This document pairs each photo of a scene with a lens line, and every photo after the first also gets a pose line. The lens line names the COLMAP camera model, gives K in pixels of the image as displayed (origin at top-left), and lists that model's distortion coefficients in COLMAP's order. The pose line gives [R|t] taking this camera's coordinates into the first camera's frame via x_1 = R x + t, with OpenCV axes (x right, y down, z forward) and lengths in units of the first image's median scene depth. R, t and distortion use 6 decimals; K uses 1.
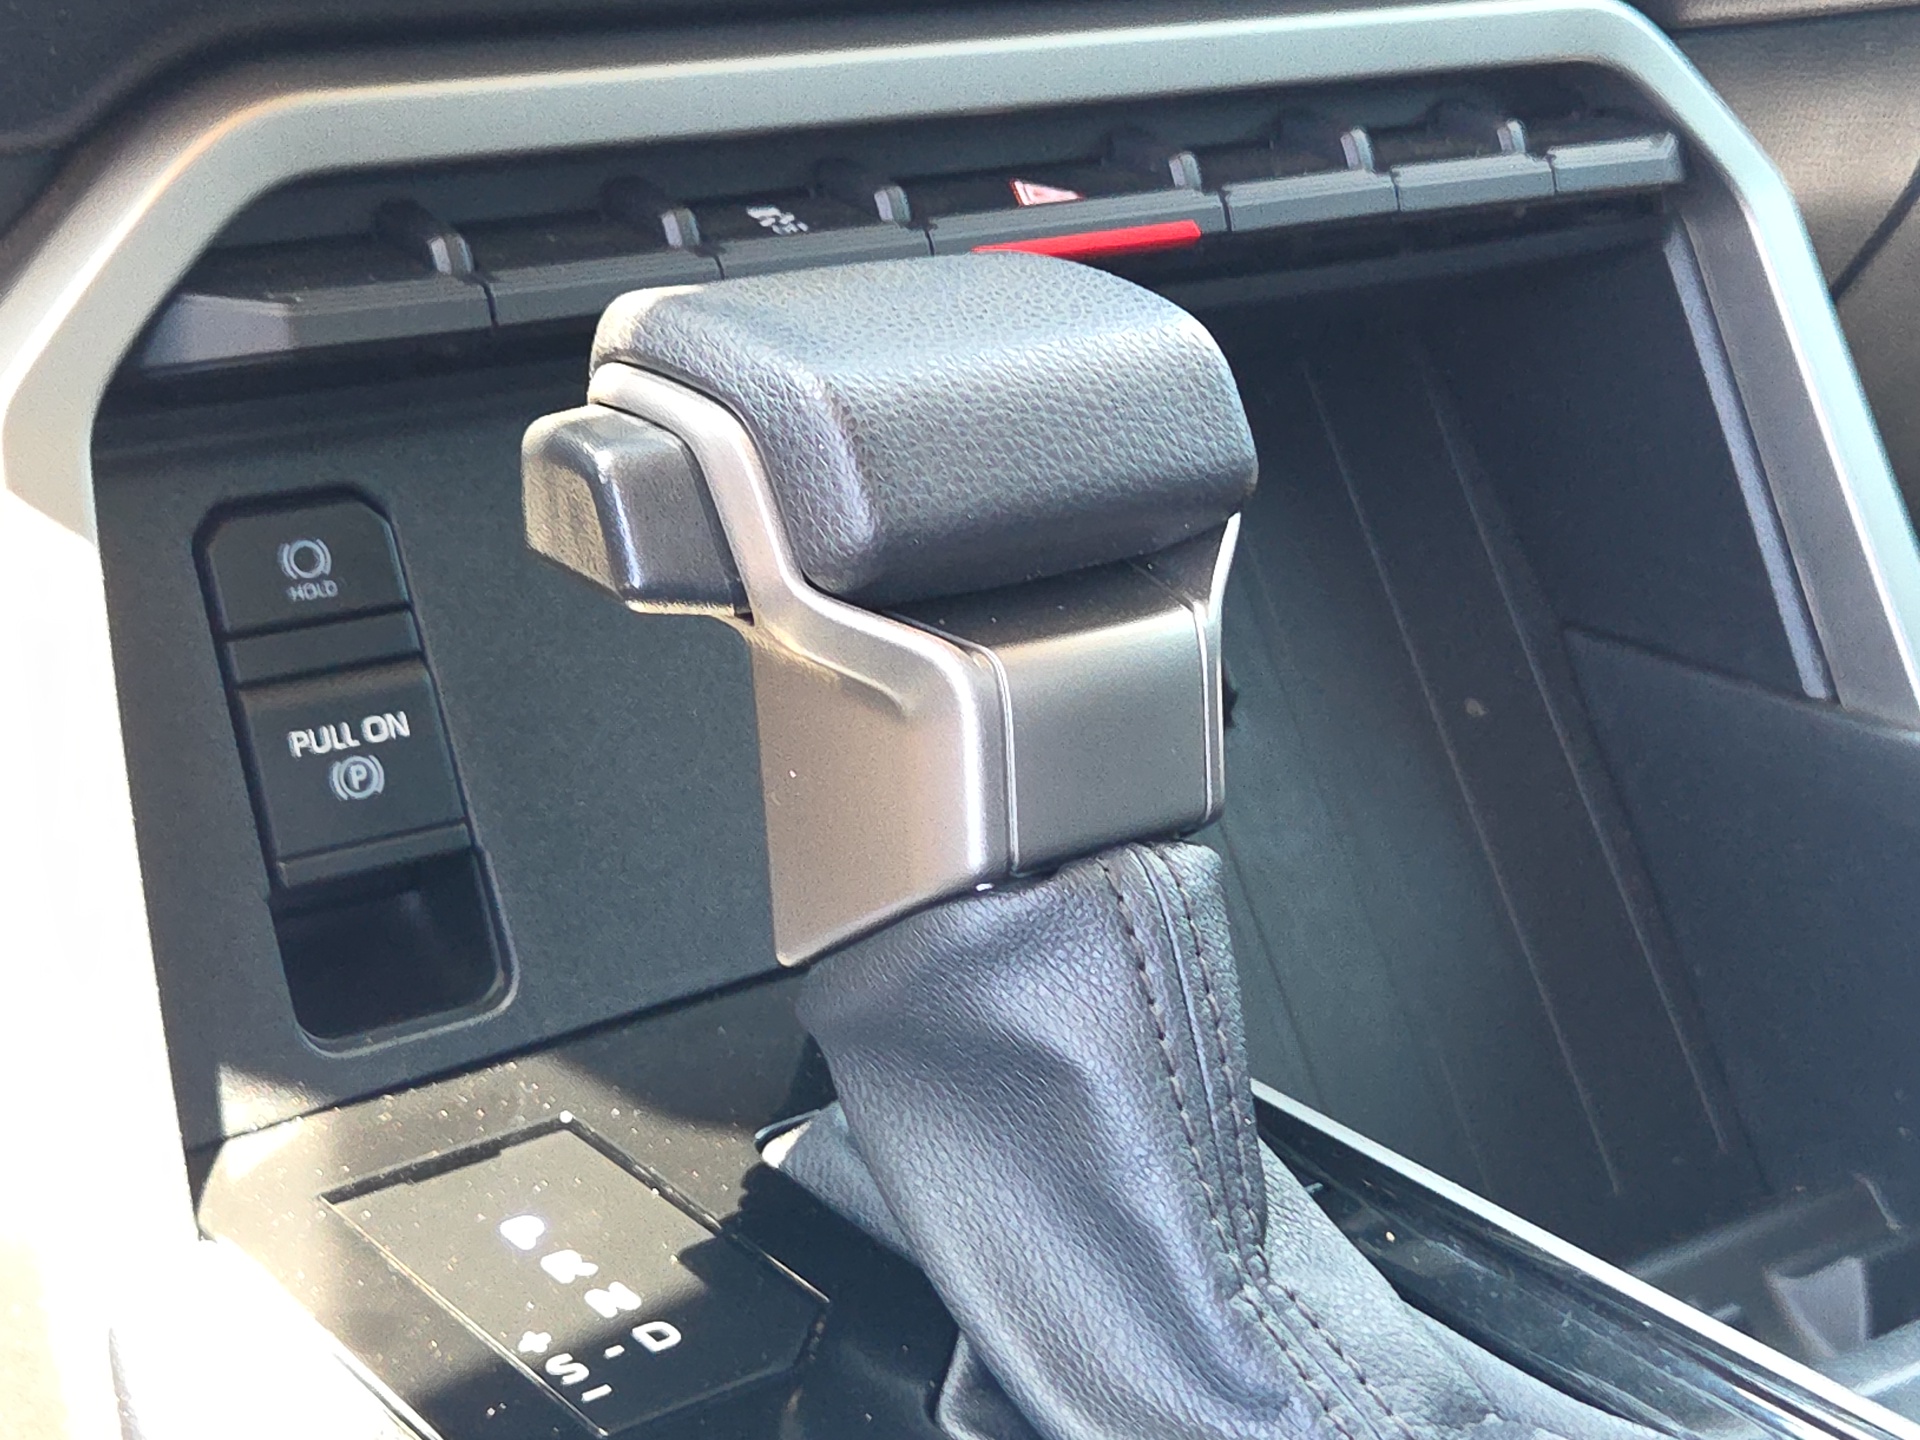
lens RADIAL K [[3180.5, 0, 955.5], [0, 3180.5, 711.2], [0, 0, 1]] dist [0.094815, 0.000000]
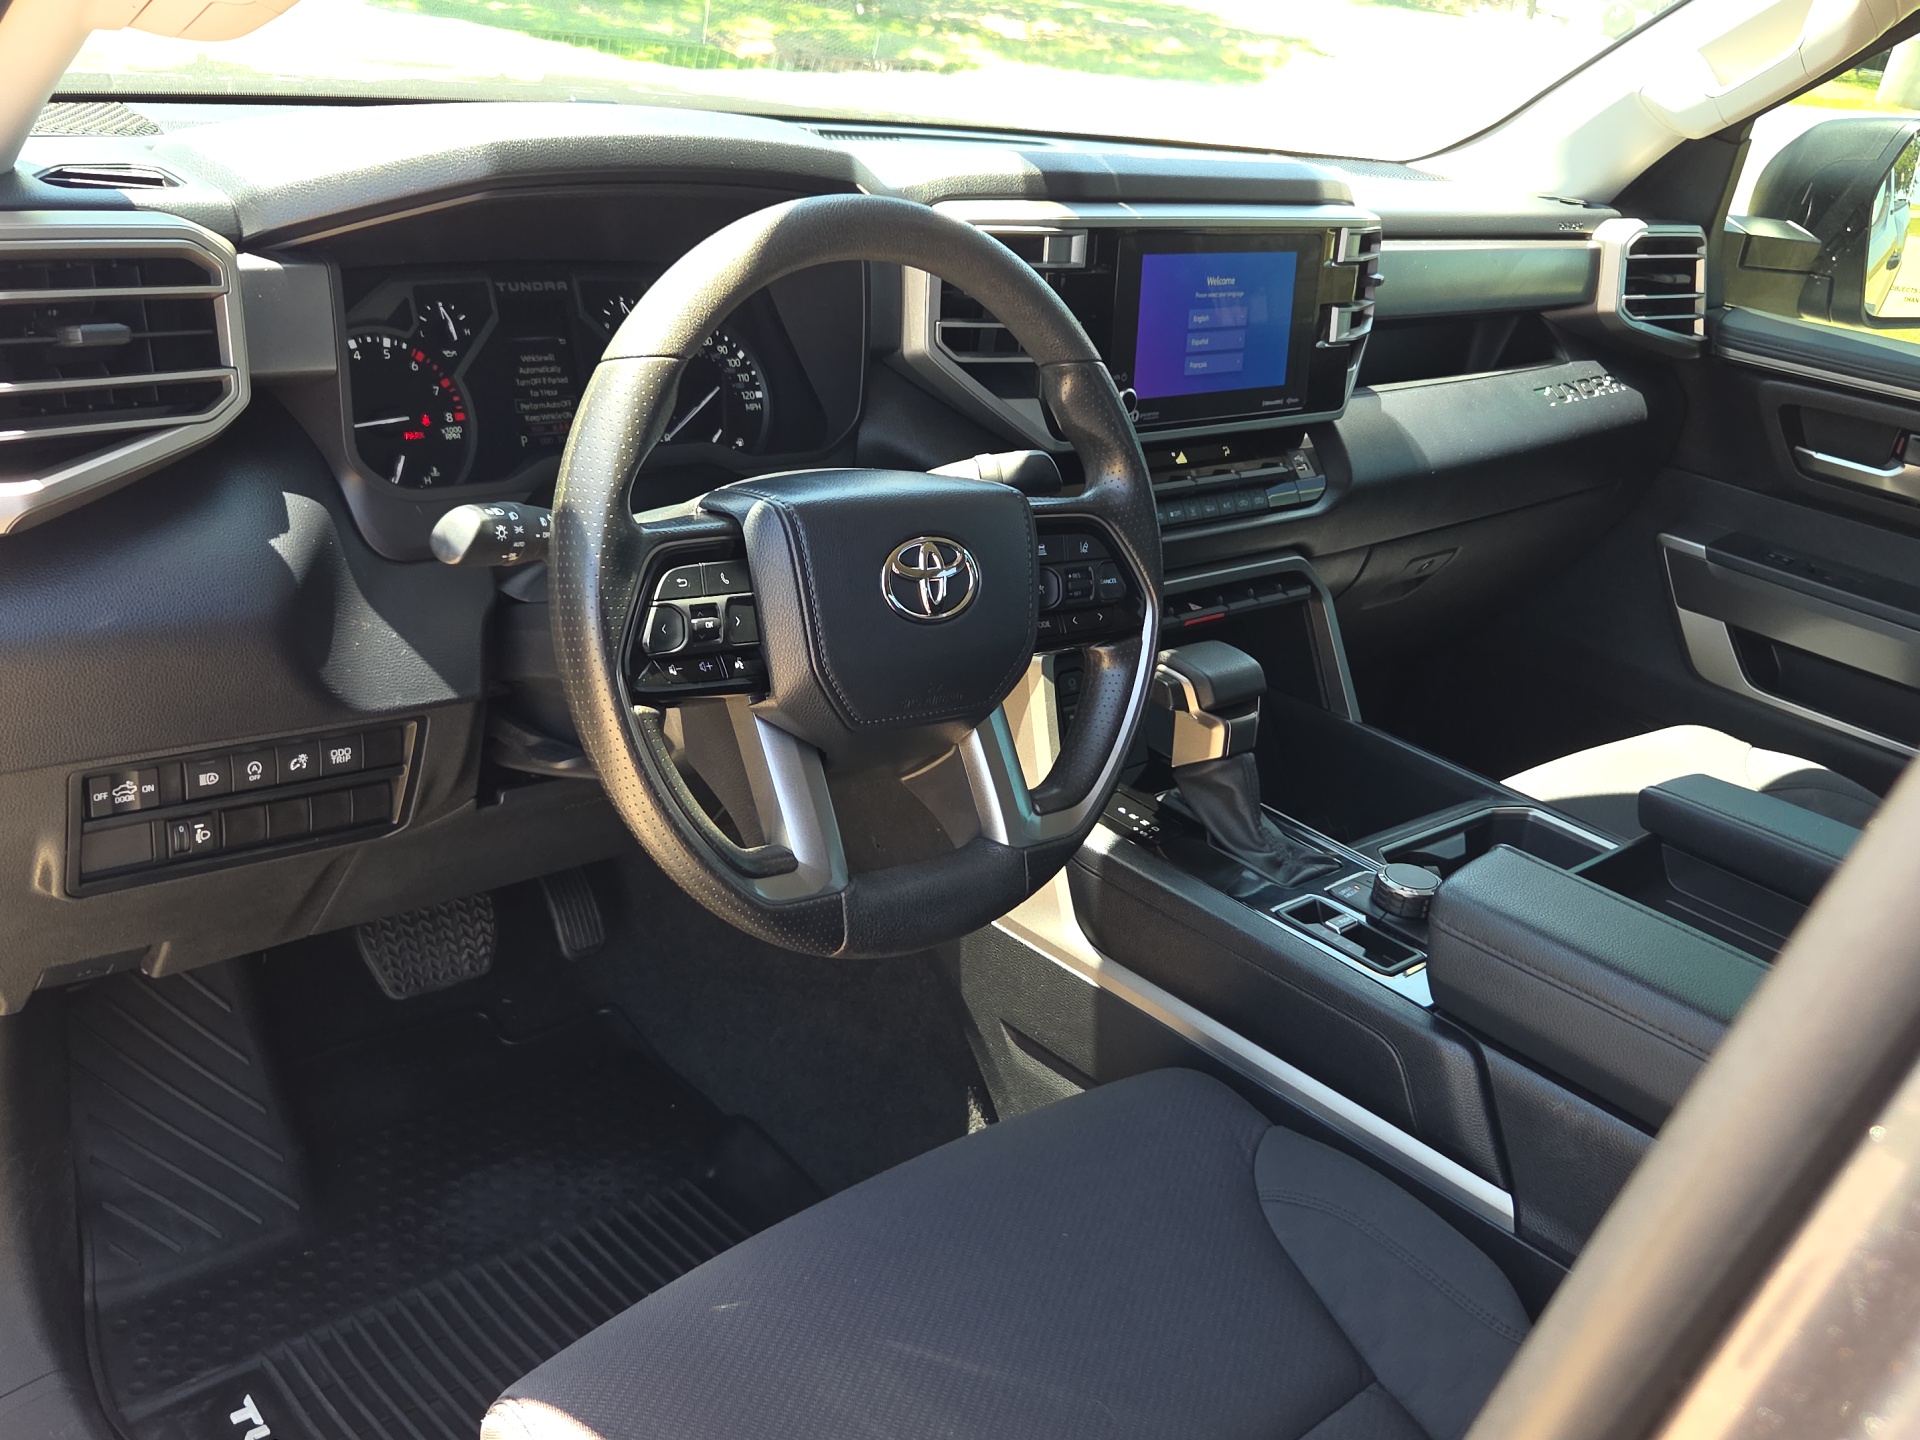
lens RADIAL K [[1839.4, 0, 979.3], [0, 1839.4, 716.0], [0, 0, 1]] dist [0.037359, 0.000000]
pose [[0.985107, 0.063991, 0.159592, -0.866095], [-0.077465, 0.993806, 0.079683, -0.230504], [-0.153504, -0.090859, 0.983962, -2.021000]]
